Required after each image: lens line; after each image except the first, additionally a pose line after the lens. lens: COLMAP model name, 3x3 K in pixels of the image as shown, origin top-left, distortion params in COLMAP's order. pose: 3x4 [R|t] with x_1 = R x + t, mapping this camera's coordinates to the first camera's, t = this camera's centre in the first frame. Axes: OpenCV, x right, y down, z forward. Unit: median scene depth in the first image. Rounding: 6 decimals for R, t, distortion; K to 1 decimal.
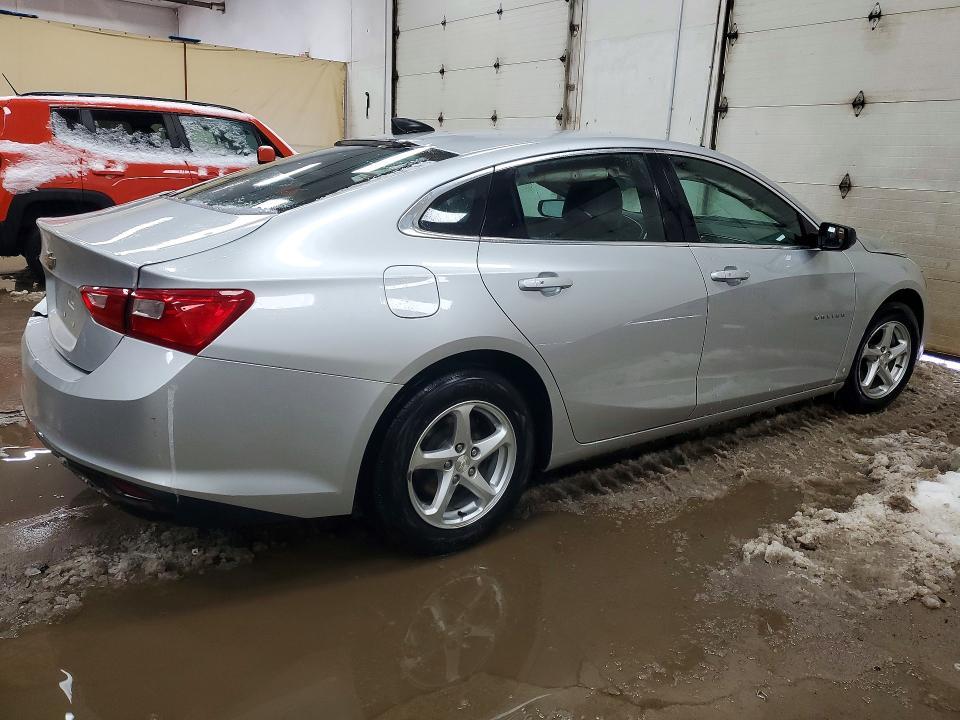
lens RADIAL K [[762.8, 0, 482.6], [0, 762.8, 360.5], [0, 0, 1]] dist [0.021768, 0.003481]
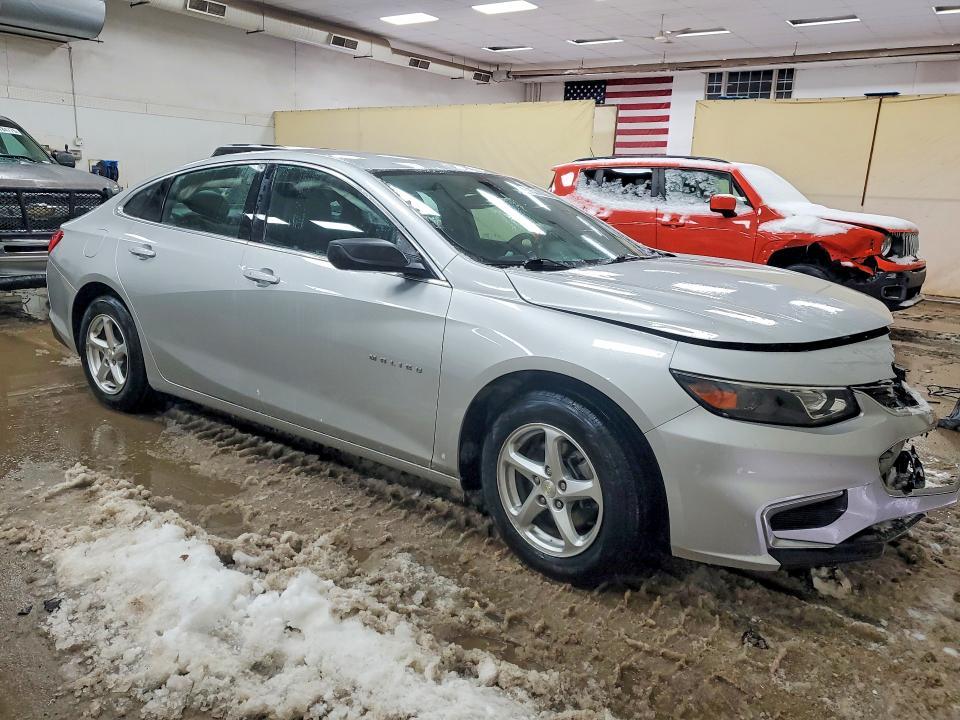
lens RADIAL K [[762.8, 0, 472.5], [0, 762.8, 359.1], [0, 0, 1]] dist [0.021768, 0.003481]
pose [[0.267945, 0.175643, -0.947288, 1.546018], [-0.272456, 0.956920, 0.100363, -0.206719], [0.924107, 0.231202, 0.304257, 1.090401]]
